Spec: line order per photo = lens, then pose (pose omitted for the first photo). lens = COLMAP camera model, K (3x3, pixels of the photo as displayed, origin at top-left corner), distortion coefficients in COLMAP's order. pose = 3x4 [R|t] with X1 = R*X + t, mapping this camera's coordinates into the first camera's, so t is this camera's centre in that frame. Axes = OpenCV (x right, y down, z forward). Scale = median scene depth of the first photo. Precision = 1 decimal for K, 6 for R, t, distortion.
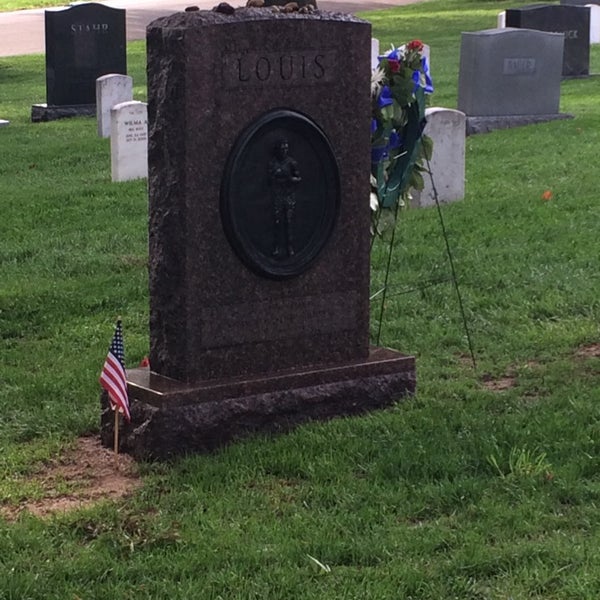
lens RADIAL K [[2276.5, 0, 299.8], [0, 2276.5, 300.1], [0, 0, 1]] dist [-0.130153, 0.000000]
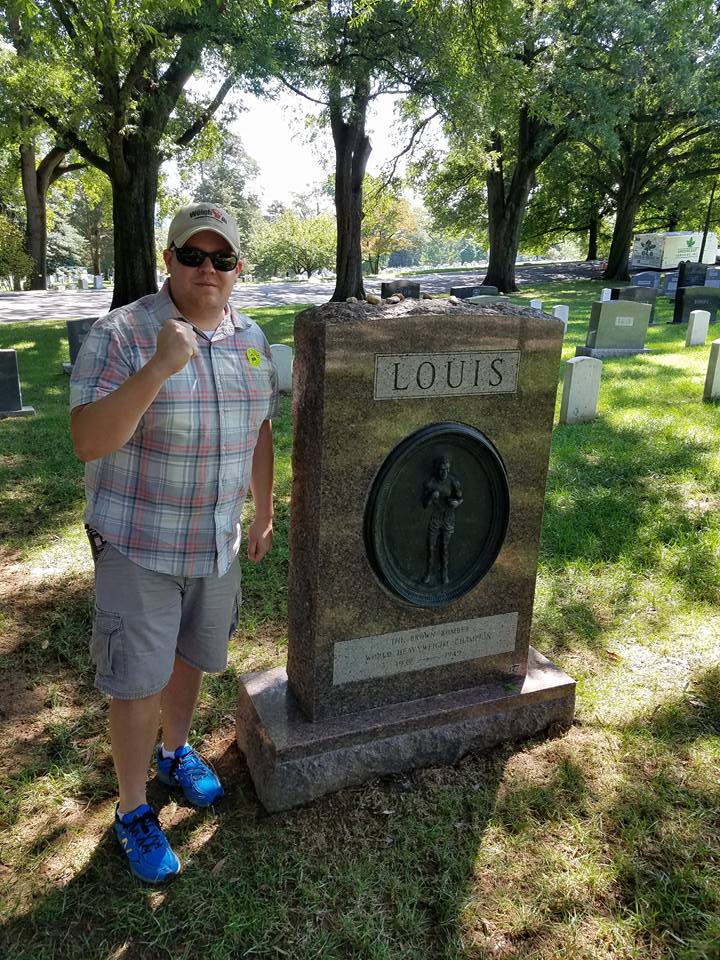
lens RADIAL K [[779.3, 0, 322.2], [0, 779.3, 450.1], [0, 0, 1]] dist [0.068036, -0.001013]
pose [[0.972668, 0.087650, -0.215023, 0.010828], [-0.066161, 0.992249, 0.105189, -0.101109], [0.222577, -0.088088, 0.970927, 0.702010]]
